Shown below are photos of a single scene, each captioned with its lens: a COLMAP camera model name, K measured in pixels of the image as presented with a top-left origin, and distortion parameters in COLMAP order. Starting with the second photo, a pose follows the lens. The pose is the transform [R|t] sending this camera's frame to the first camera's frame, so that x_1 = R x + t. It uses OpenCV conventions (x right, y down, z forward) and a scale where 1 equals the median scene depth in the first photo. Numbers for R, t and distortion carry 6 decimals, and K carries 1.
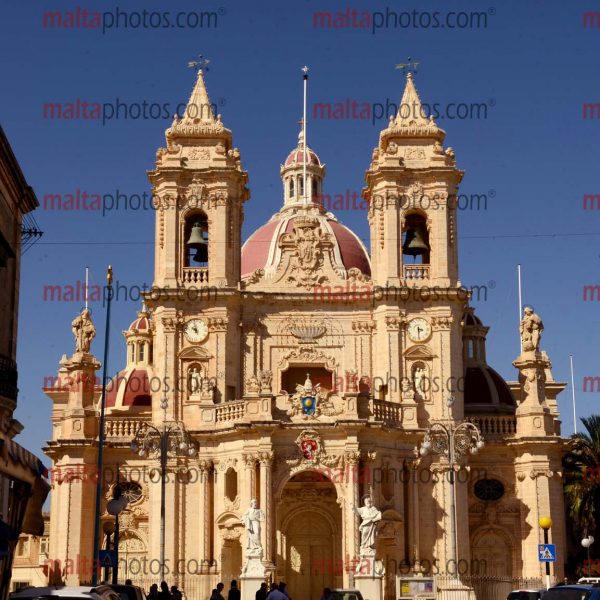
lens RADIAL K [[1182.4, 0, 300.1], [0, 1182.4, 356.0], [0, 0, 1]] dist [0.063613, 0.127176]
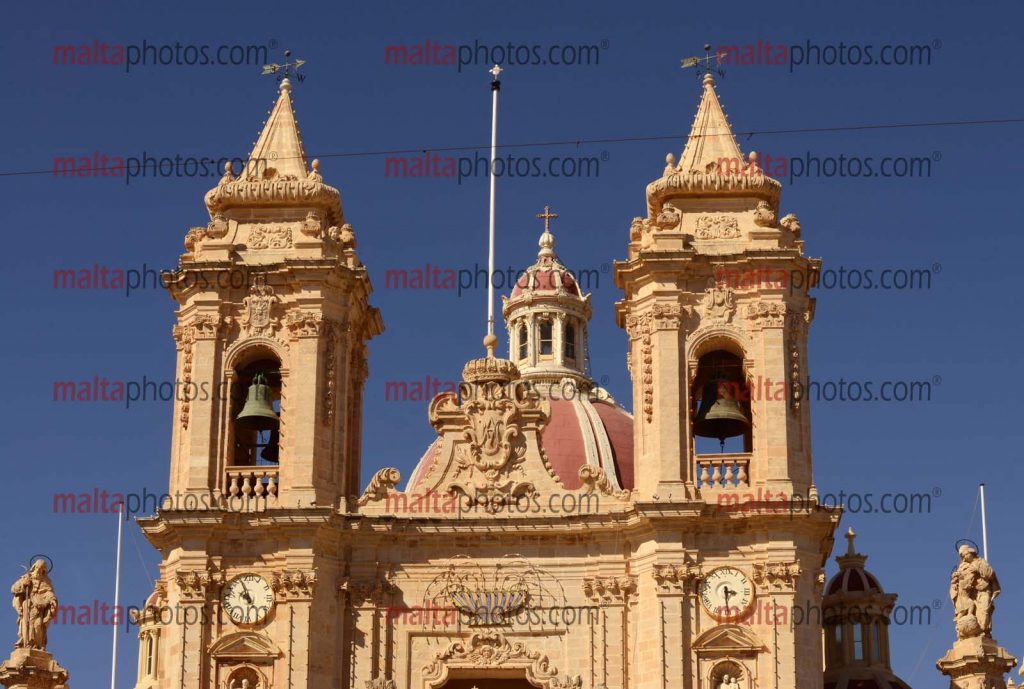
lens RADIAL K [[2152.1, 0, 512.0], [0, 2152.1, 344.5], [0, 0, 1]] dist [-0.290343, -0.076384]
pose [[0.997674, -0.018003, -0.065741, 0.072071], [0.006410, 0.984994, -0.172471, 0.025164], [0.067859, 0.171648, 0.982818, 0.156998]]
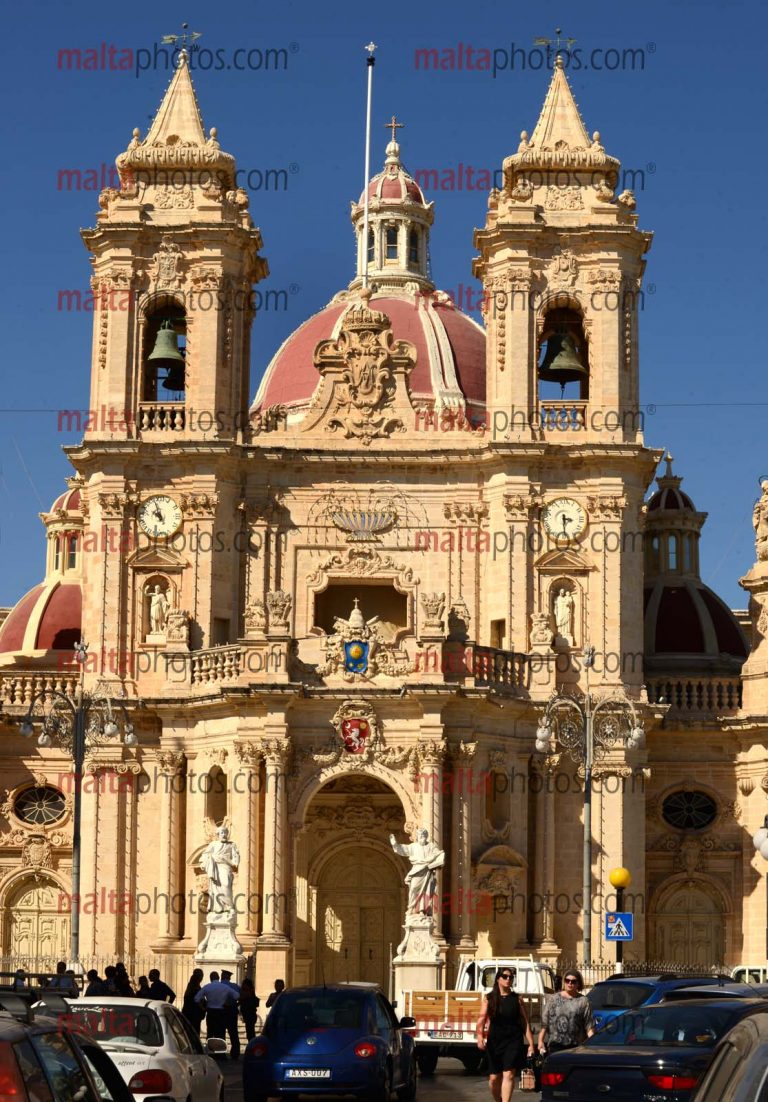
lens RADIAL K [[2301.3, 0, 369.4], [0, 2301.3, 553.9], [0, 0, 1]] dist [-0.321595, -0.017411]
pose [[0.999270, 0.011387, -0.036455, 0.048082], [-0.011128, 0.999912, 0.007290, -0.012848], [0.036535, -0.006879, 0.999309, -0.066264]]
